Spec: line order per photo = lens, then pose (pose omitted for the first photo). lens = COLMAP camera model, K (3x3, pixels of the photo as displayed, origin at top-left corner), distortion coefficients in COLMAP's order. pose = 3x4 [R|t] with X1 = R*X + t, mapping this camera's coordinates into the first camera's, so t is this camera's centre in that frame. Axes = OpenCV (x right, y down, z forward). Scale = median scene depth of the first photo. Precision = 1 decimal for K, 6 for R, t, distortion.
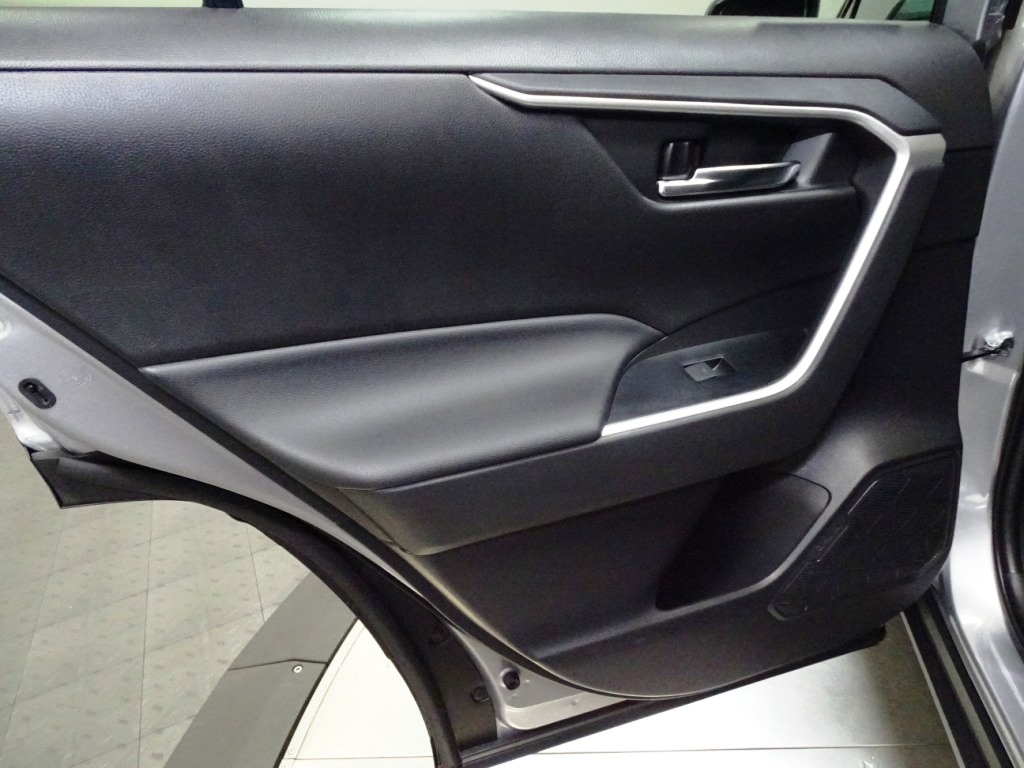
lens RADIAL K [[715.7, 0, 511.2], [0, 715.7, 387.4], [0, 0, 1]] dist [-0.014582, -0.002521]
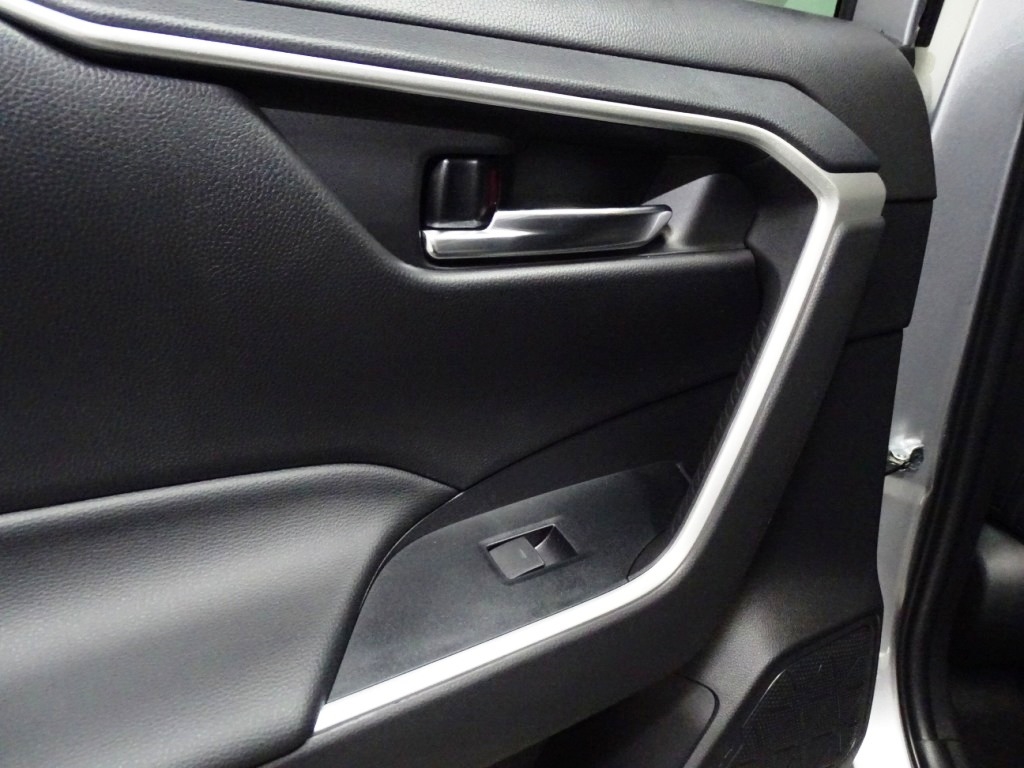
lens RADIAL K [[715.7, 0, 510.2], [0, 715.7, 379.7], [0, 0, 1]] dist [-0.014582, -0.002521]
pose [[0.979883, -0.002043, 0.199561, 0.156168], [0.017293, 0.997056, -0.074707, -0.131528], [-0.198821, 0.076656, 0.977033, 0.457574]]
